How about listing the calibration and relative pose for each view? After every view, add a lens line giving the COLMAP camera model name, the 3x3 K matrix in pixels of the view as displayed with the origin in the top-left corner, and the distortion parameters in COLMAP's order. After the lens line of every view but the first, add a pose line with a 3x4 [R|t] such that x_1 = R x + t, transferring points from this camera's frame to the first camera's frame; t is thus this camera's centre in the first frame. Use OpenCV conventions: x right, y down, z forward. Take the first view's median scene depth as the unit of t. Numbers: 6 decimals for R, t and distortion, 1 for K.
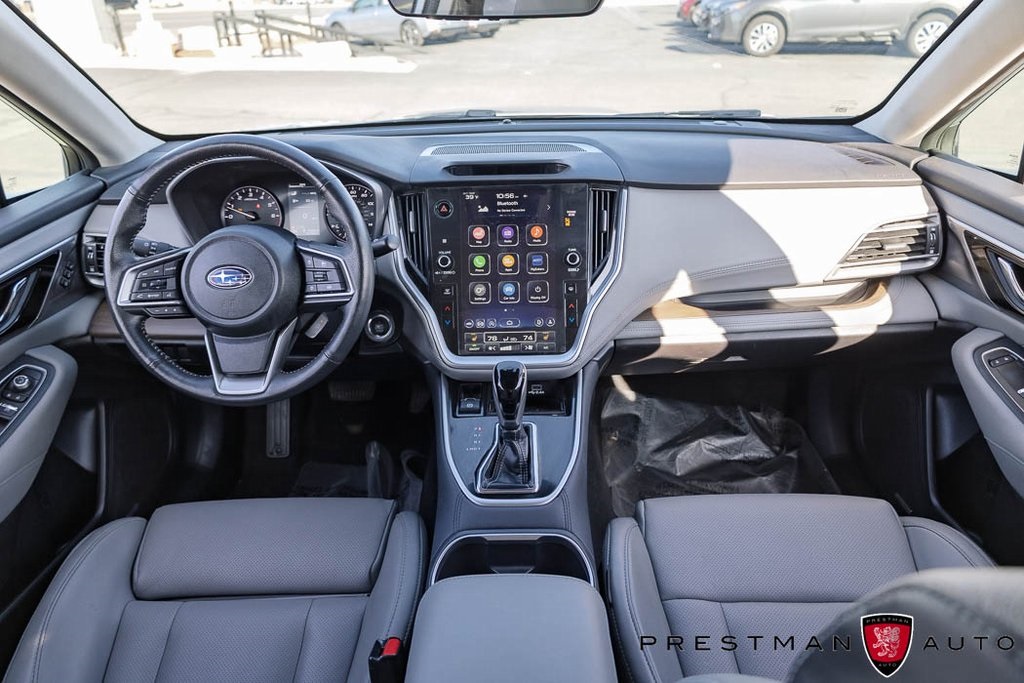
lens RADIAL K [[683.5, 0, 509.3], [0, 683.5, 342.2], [0, 0, 1]] dist [0.027182, 0.003219]
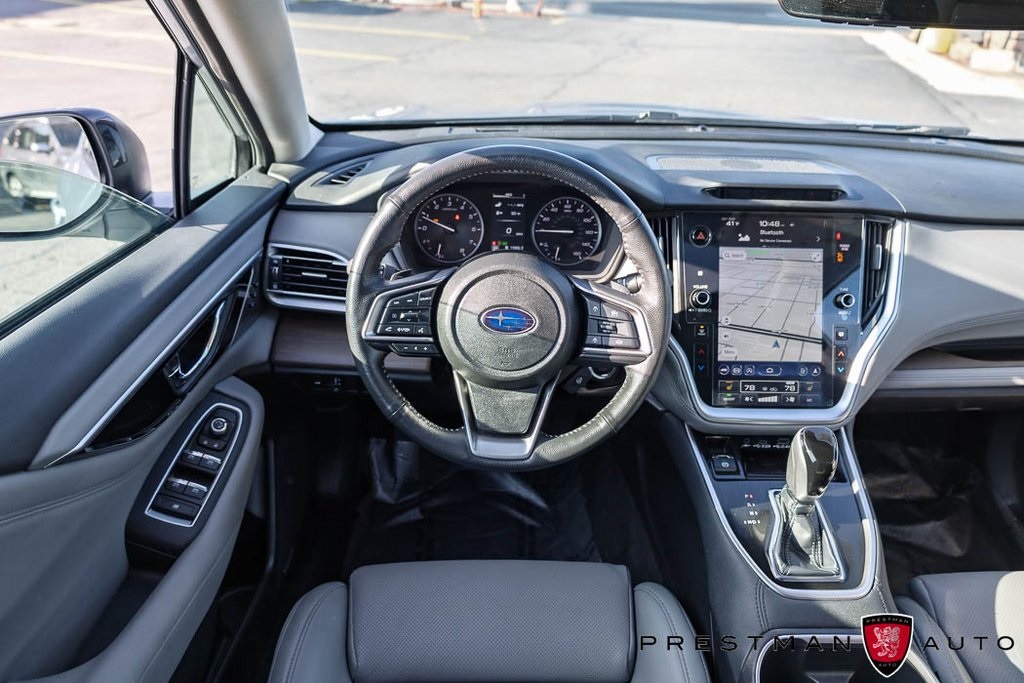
lens RADIAL K [[683.5, 0, 514.3], [0, 683.5, 339.2], [0, 0, 1]] dist [0.027182, 0.003219]
pose [[0.997498, 0.037155, 0.060139, -0.377893], [-0.038925, 0.998834, 0.028543, -0.079991], [-0.059008, -0.030812, 0.997782, 0.144574]]
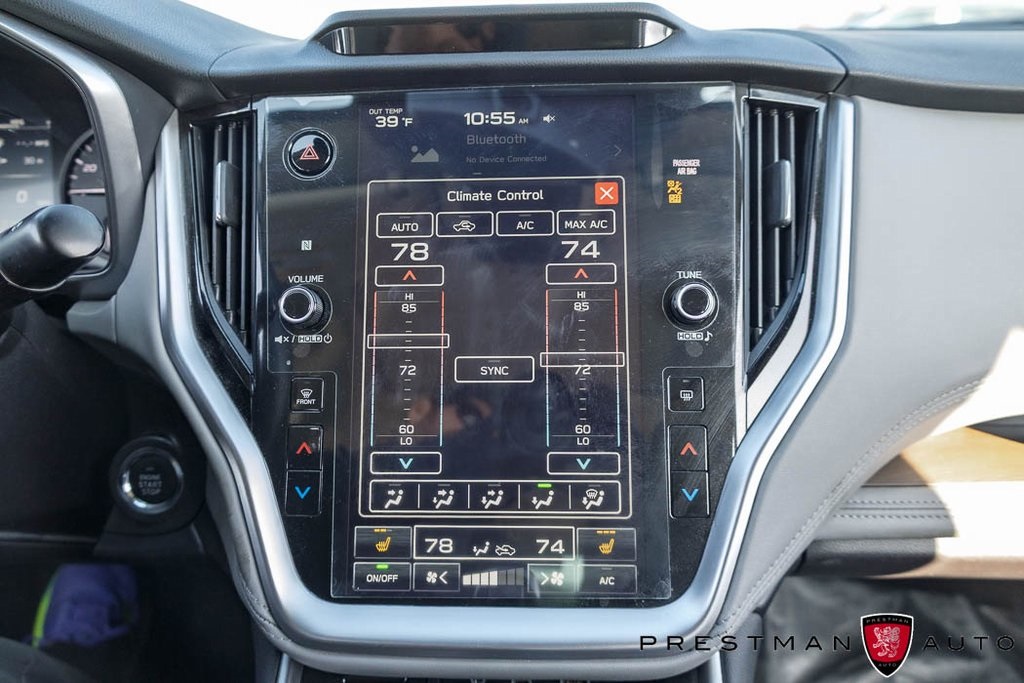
lens RADIAL K [[683.5, 0, 515.0], [0, 683.5, 345.6], [0, 0, 1]] dist [0.027182, 0.003219]
pose [[0.998946, 0.014678, -0.043494, 0.023204], [-0.018144, 0.996598, -0.080399, -0.073285], [0.042165, 0.081103, 0.995813, 0.670231]]
